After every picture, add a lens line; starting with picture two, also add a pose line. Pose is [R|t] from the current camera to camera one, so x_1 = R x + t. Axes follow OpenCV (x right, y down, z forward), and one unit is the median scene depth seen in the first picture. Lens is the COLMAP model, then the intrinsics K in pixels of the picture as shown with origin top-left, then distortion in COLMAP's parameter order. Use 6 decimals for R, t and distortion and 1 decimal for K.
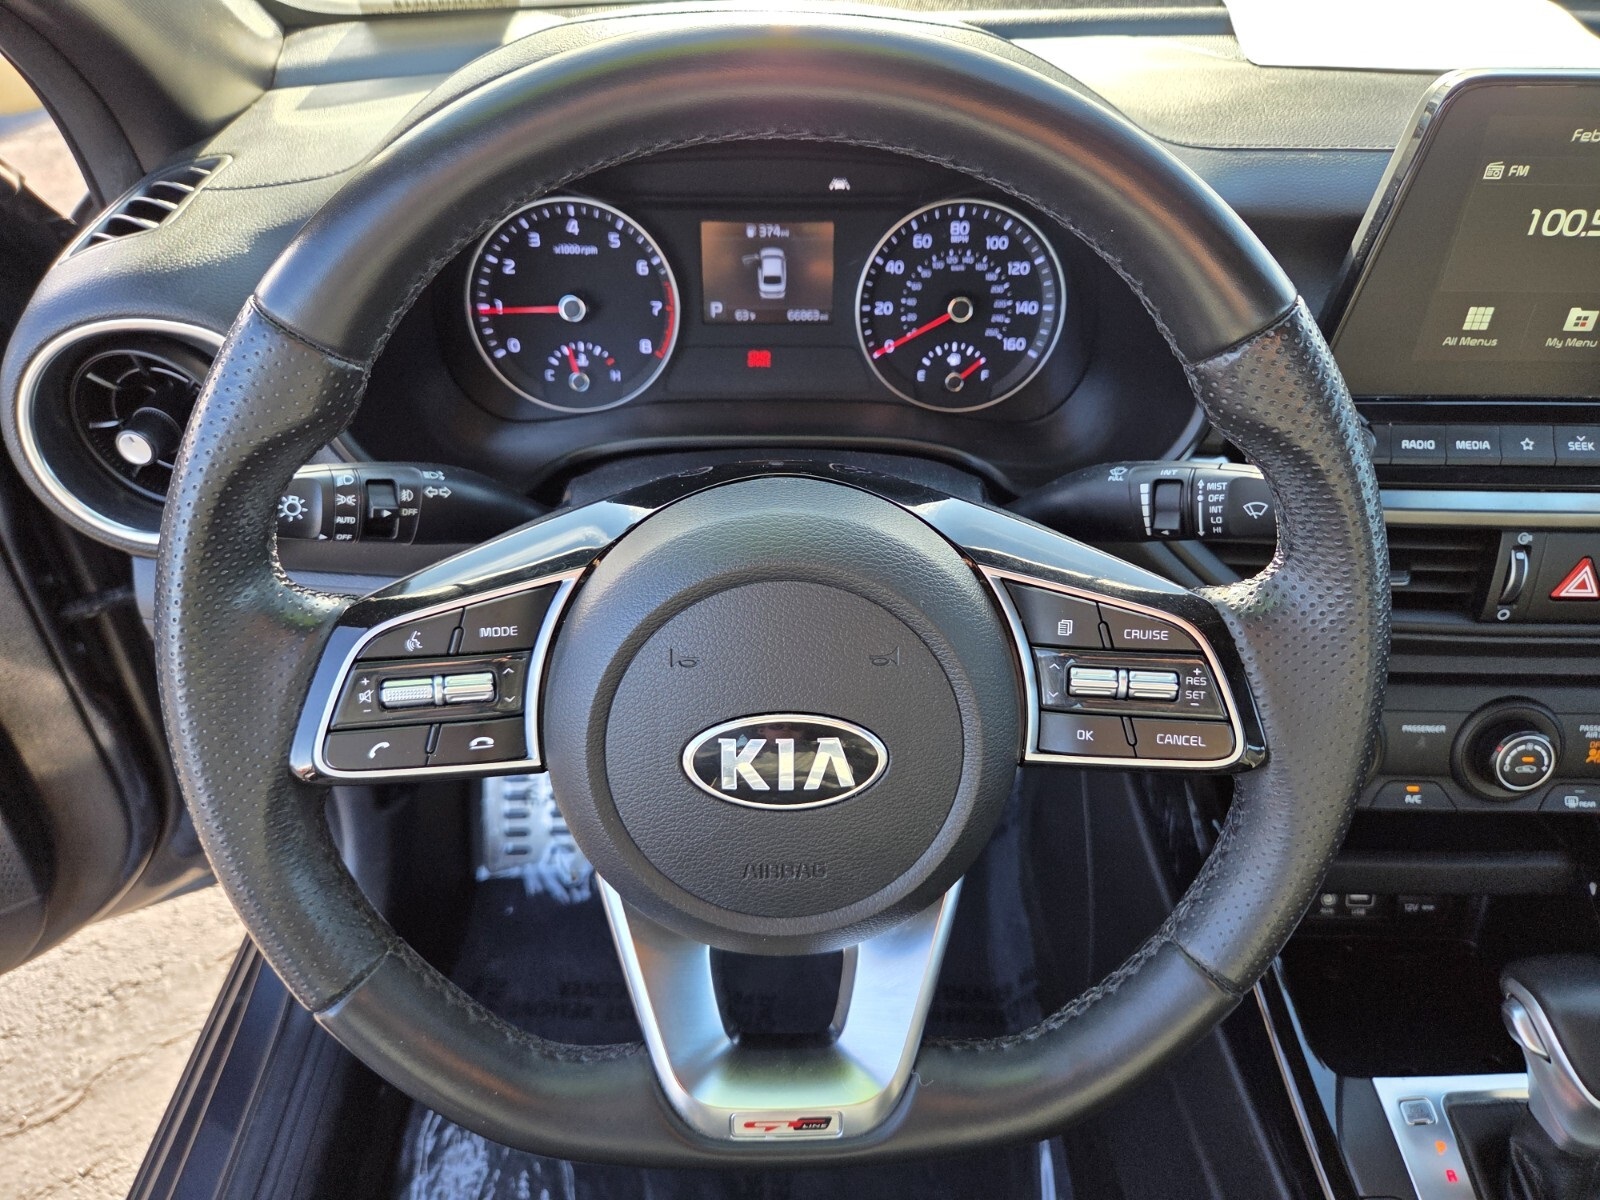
lens RADIAL K [[1034.9, 0, 803.6], [0, 1034.9, 579.4], [0, 0, 1]] dist [0.042520, -0.055535]
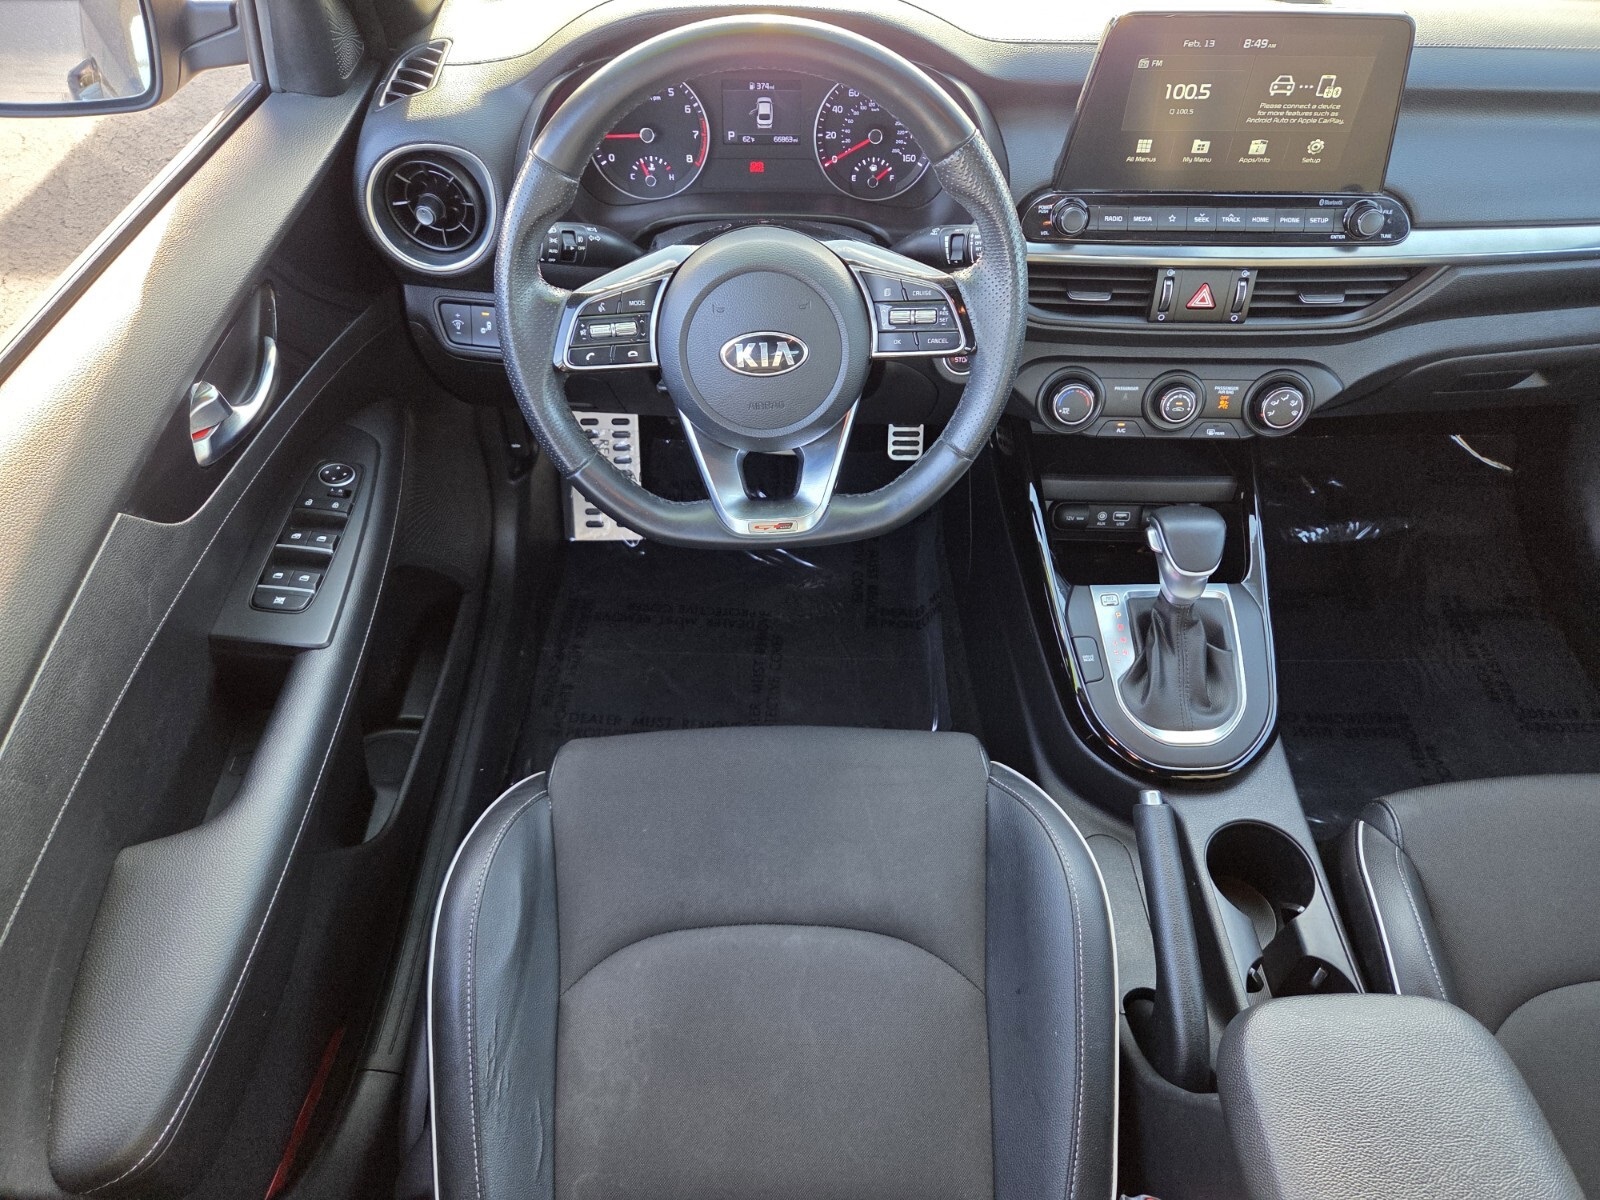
lens RADIAL K [[1075.4, 0, 794.7], [0, 1075.4, 607.4], [0, 0, 1]] dist [0.053640, -0.055634]
pose [[0.999795, 0.011703, -0.016502, 0.057928], [-0.008485, 0.983056, 0.183110, 0.172951], [0.018365, -0.182932, 0.982954, -0.884485]]
